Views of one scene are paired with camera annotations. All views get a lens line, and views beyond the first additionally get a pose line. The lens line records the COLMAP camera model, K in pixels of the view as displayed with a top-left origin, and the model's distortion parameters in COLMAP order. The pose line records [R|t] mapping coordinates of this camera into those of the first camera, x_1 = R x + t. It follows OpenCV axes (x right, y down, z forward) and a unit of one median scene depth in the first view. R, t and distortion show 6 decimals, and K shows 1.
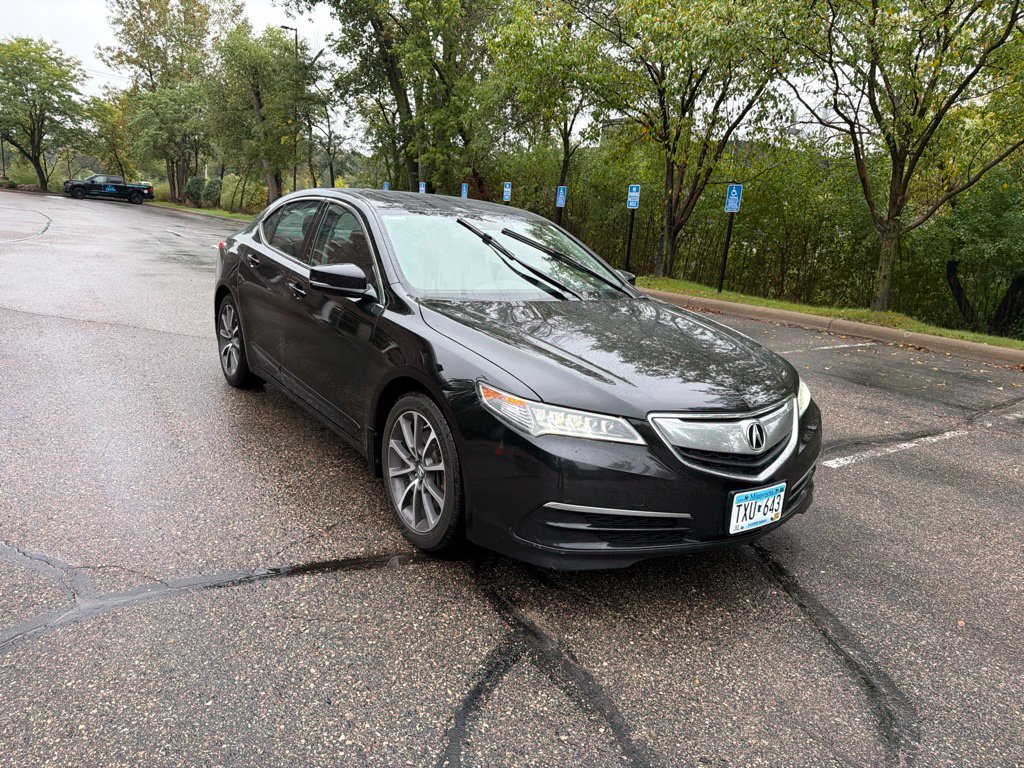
lens RADIAL K [[721.0, 0, 512.3], [0, 721.0, 381.7], [0, 0, 1]] dist [0.022418, -0.026947]
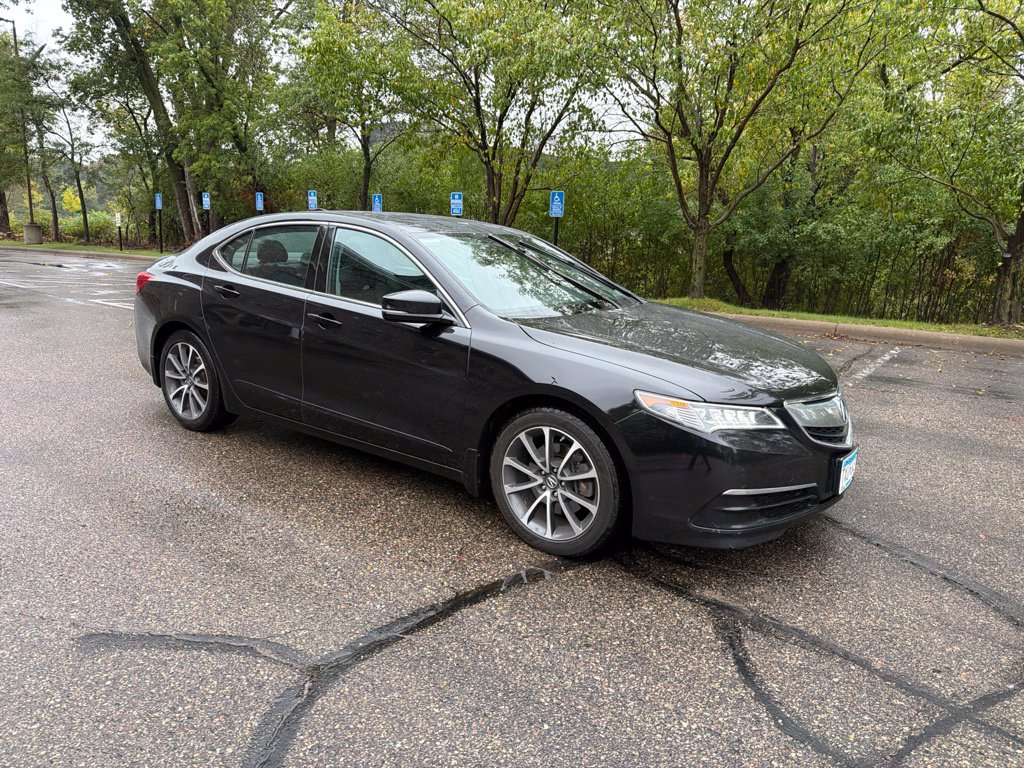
lens RADIAL K [[721.0, 0, 508.9], [0, 721.0, 387.1], [0, 0, 1]] dist [0.022418, -0.026947]
pose [[0.947448, -0.108338, 0.301006, -0.125868], [0.107850, 0.993999, 0.018293, -0.010261], [-0.301181, 0.015132, 0.953447, 0.005331]]
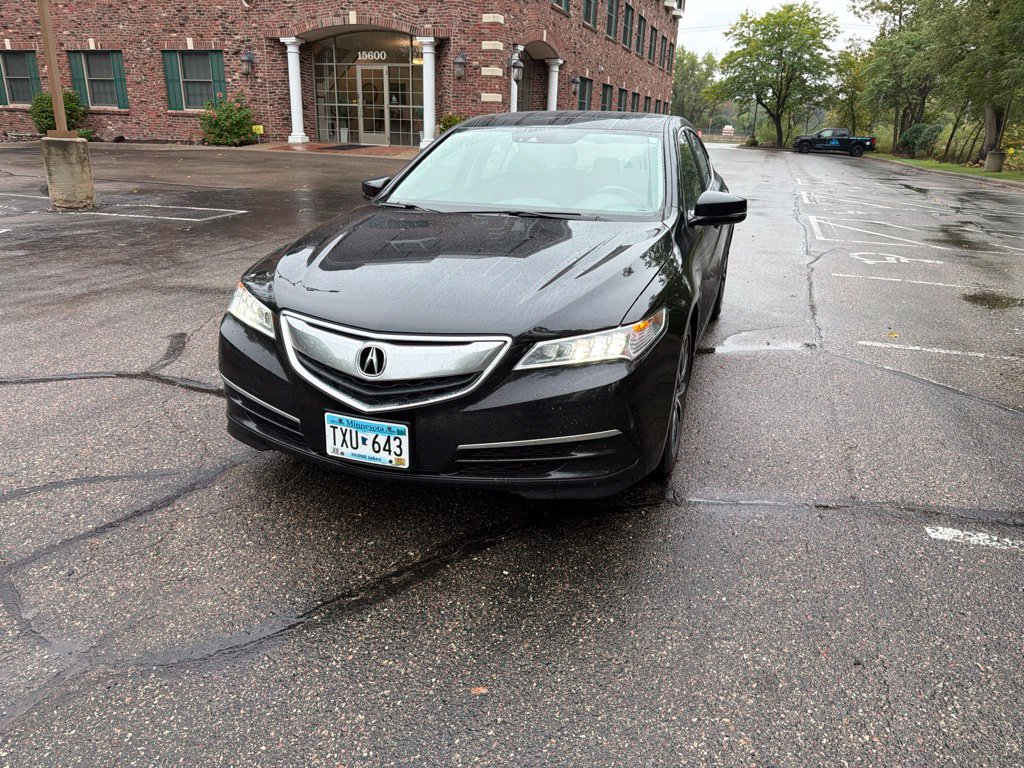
lens RADIAL K [[721.0, 0, 514.8], [0, 721.0, 386.6], [0, 0, 1]] dist [0.022418, -0.026947]
pose [[0.587492, 0.217173, -0.779544, 0.261330], [-0.166750, 0.975131, 0.145992, -0.011451], [0.791864, 0.044220, 0.609095, 0.141166]]
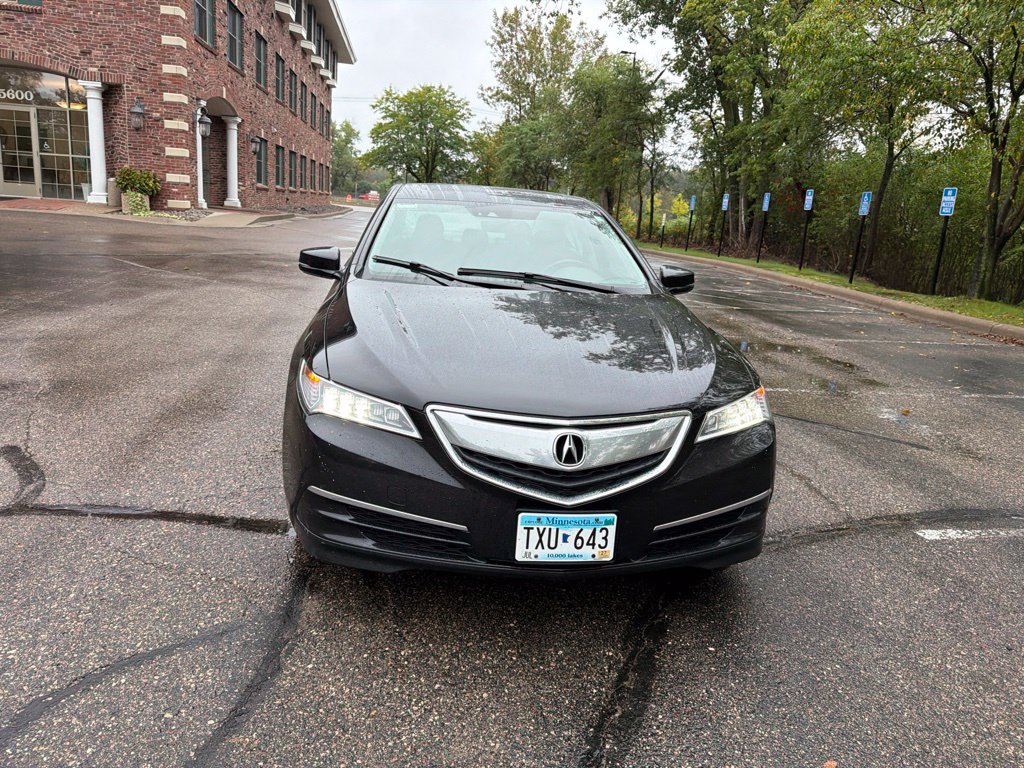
lens RADIAL K [[721.0, 0, 513.7], [0, 721.0, 375.7], [0, 0, 1]] dist [0.022418, -0.026947]
pose [[0.889971, 0.088533, -0.447340, 0.148054], [-0.103294, 0.994613, -0.008659, 0.001488], [0.444163, 0.053914, 0.894322, 0.056017]]
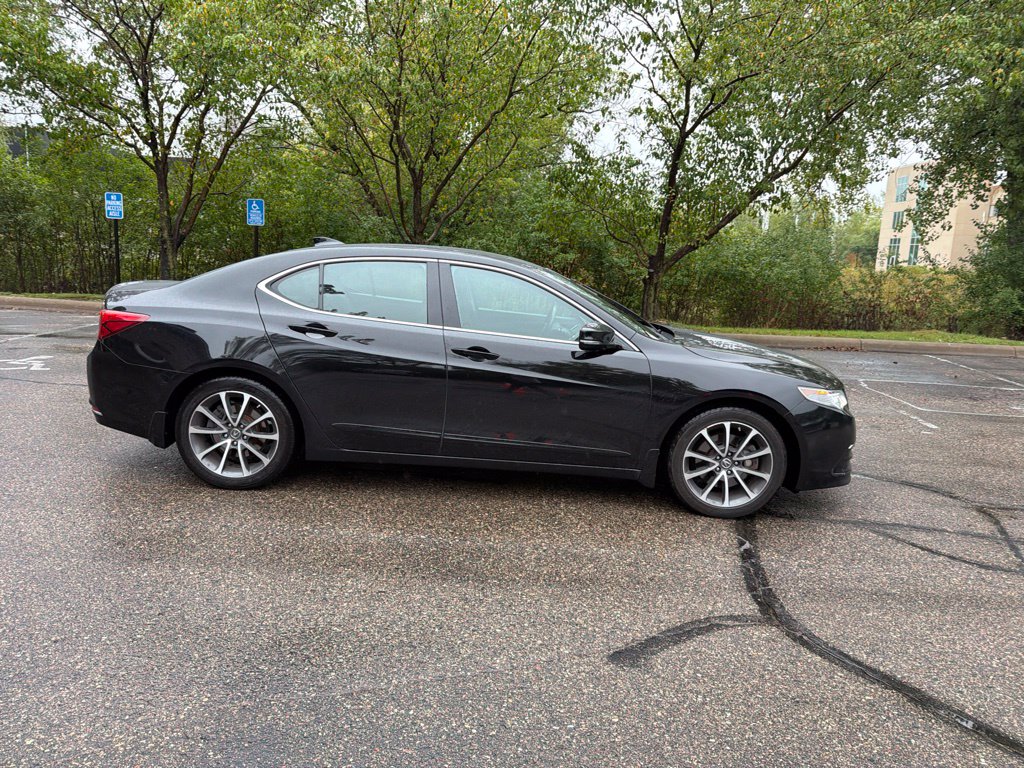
lens RADIAL K [[721.0, 0, 515.0], [0, 721.0, 383.5], [0, 0, 1]] dist [0.022418, -0.026947]
pose [[0.583275, -0.187065, 0.790441, -0.370045], [0.176249, 0.979083, 0.101652, -0.061965], [-0.792923, 0.080023, 0.604045, 0.122285]]
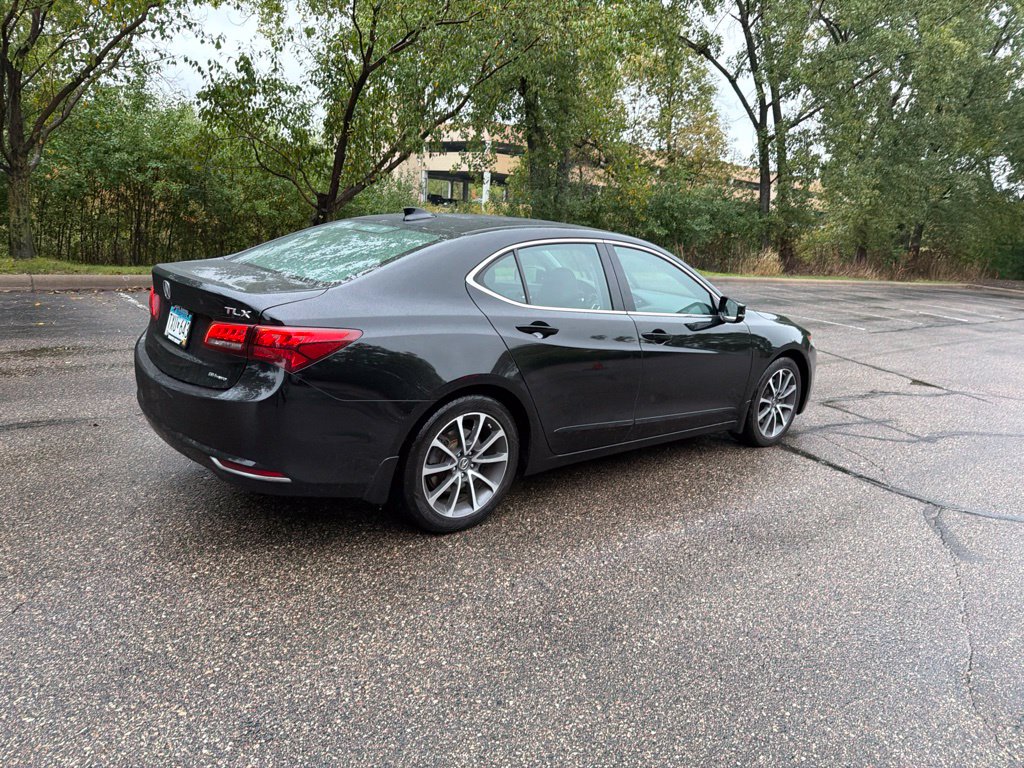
lens RADIAL K [[721.0, 0, 512.3], [0, 721.0, 390.0], [0, 0, 1]] dist [0.022418, -0.026947]
pose [[-0.096540, -0.317363, 0.943377, -0.438823], [0.141403, 0.933818, 0.328617, -0.146056], [-0.985234, 0.165121, -0.045275, 0.438410]]
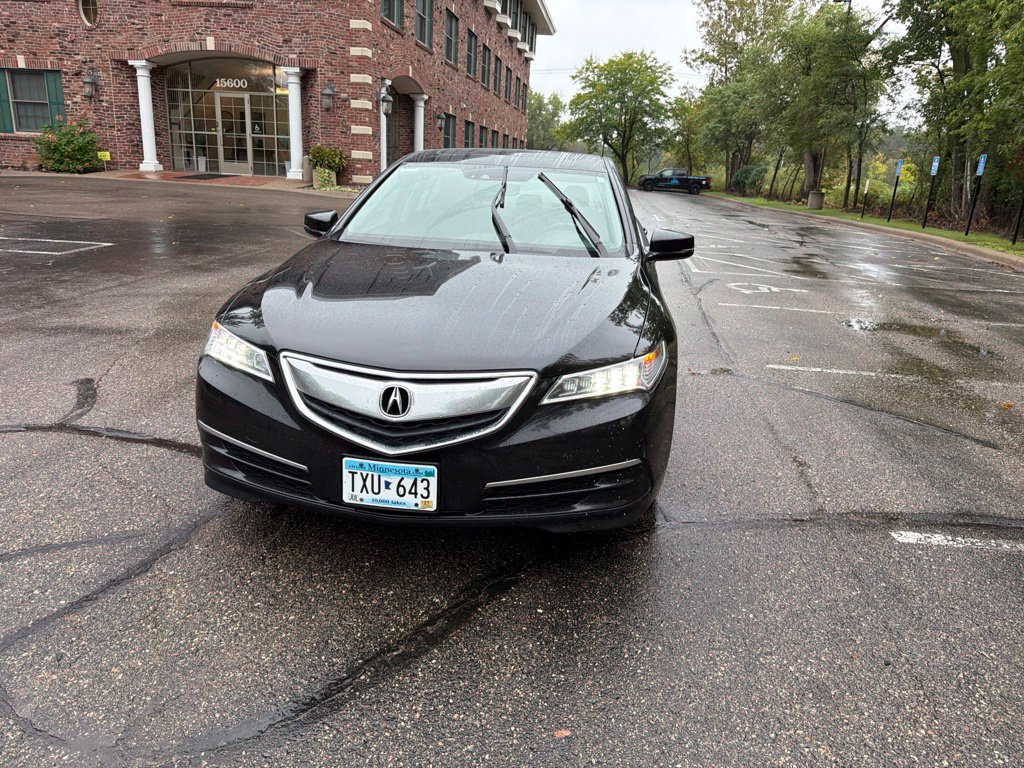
lens RADIAL K [[721.0, 0, 514.3], [0, 721.0, 386.6], [0, 0, 1]] dist [0.022418, -0.026947]
pose [[0.732371, 0.160393, -0.661745, 0.230708], [-0.148288, 0.986104, 0.074896, -0.005641], [0.664562, 0.043277, 0.745979, 0.107938]]
